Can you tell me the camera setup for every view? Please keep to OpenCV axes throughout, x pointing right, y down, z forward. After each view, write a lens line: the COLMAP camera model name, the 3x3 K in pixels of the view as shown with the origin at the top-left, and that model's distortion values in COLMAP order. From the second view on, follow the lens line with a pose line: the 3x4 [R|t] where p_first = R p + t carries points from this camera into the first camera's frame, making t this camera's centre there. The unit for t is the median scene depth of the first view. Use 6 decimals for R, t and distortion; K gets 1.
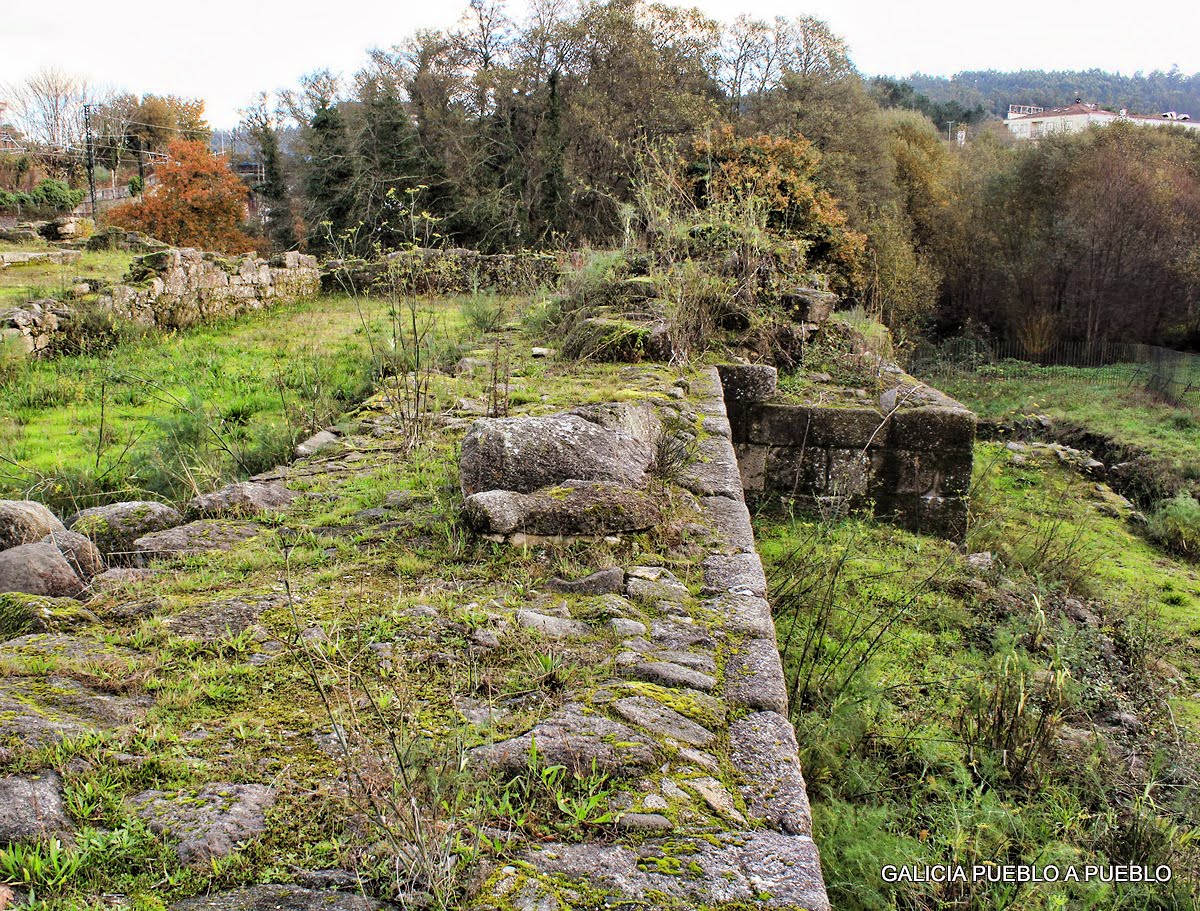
lens RADIAL K [[1284.4, 0, 600.0], [0, 1284.4, 455.5], [0, 0, 1]] dist [-0.173016, 0.171841]
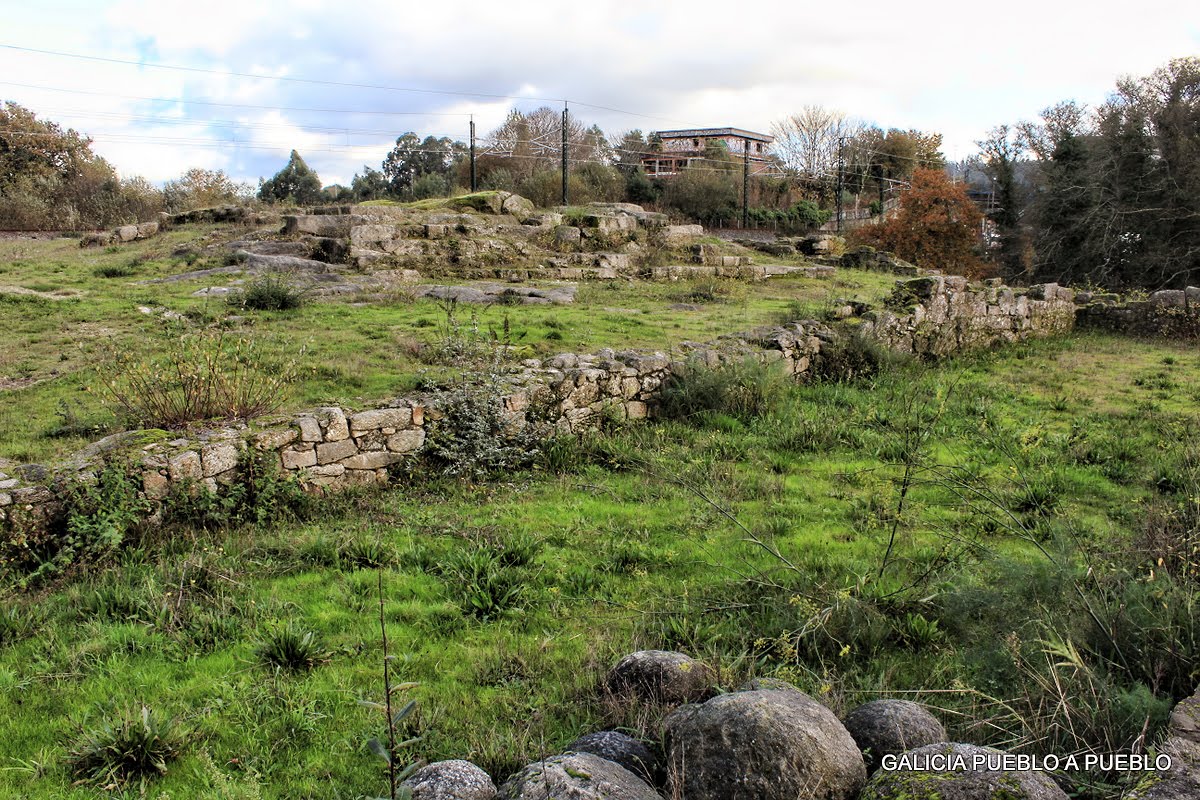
lens RADIAL K [[1005.2, 0, 600.0], [0, 1005.2, 400.0], [0, 0, 1]] dist [-0.169784, 0.170188]
pose [[0.829660, 0.111071, -0.547108, -0.092613], [-0.122967, 0.992298, 0.014978, -0.034793], [0.544558, 0.054849, 0.836928, 0.164928]]
